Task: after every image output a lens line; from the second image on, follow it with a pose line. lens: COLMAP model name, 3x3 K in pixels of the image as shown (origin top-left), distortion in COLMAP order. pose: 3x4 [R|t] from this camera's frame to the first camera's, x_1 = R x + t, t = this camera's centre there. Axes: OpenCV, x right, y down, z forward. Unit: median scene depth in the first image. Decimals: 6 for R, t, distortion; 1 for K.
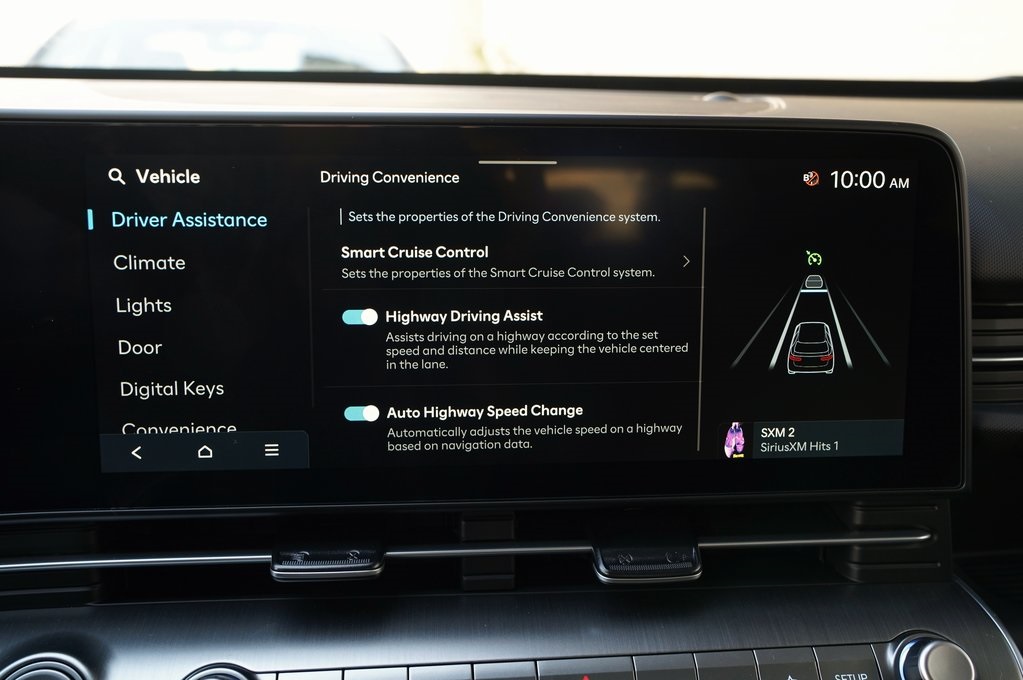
lens RADIAL K [[987.8, 0, 511.5], [0, 987.8, 340.0], [0, 0, 1]] dist [-0.006892, 0.007397]
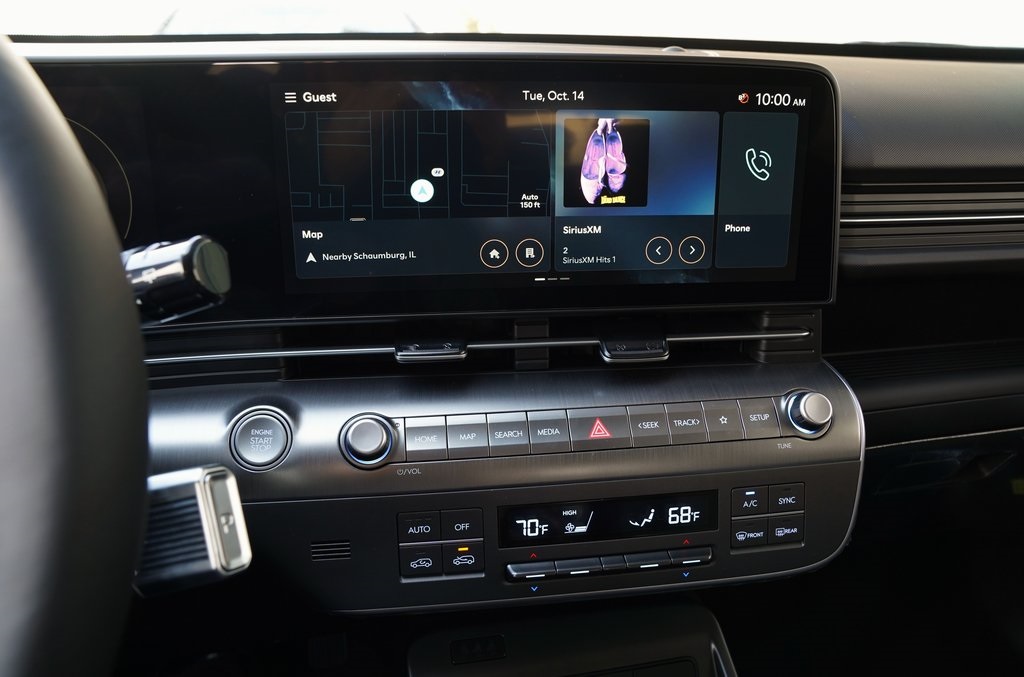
lens RADIAL K [[730.4, 0, 511.0], [0, 730.4, 357.0], [0, 0, 1]] dist [-0.108920, 0.002039]
pose [[0.999560, -0.013890, 0.026202, -0.090118], [0.009485, 0.986859, 0.161307, 0.050439], [-0.028098, -0.160987, 0.986556, -0.134202]]
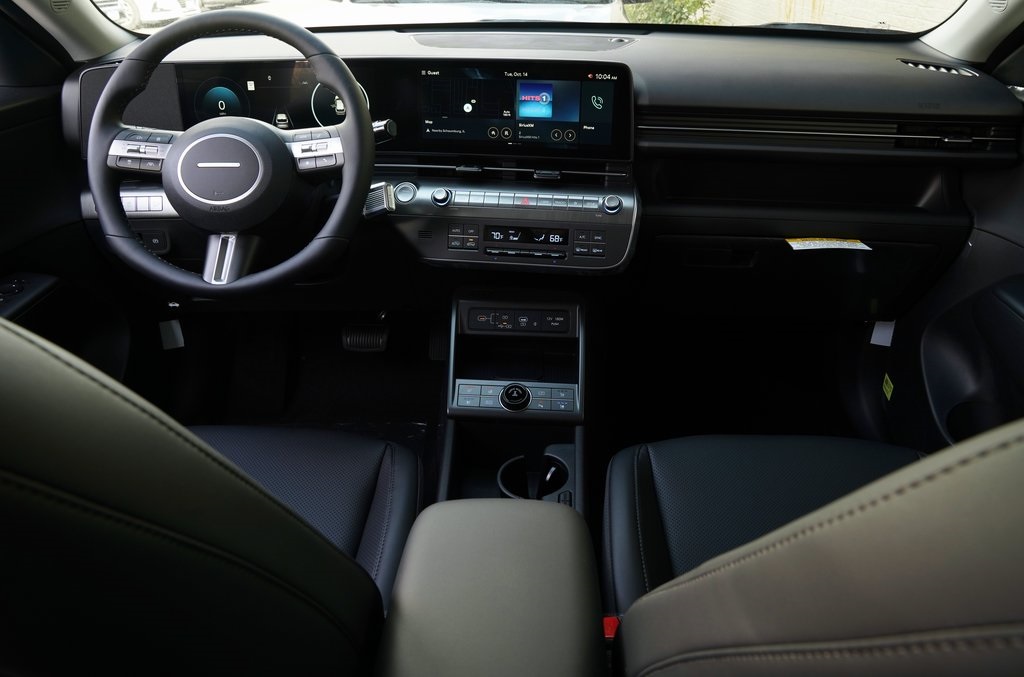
lens RADIAL K [[730.4, 0, 511.0], [0, 730.4, 357.0], [0, 0, 1]] dist [-0.108920, 0.002039]
pose [[0.972221, 0.109549, -0.206846, 0.696364], [-0.044452, 0.954047, 0.296342, 0.070069], [0.229805, -0.278915, 0.932414, -2.007946]]
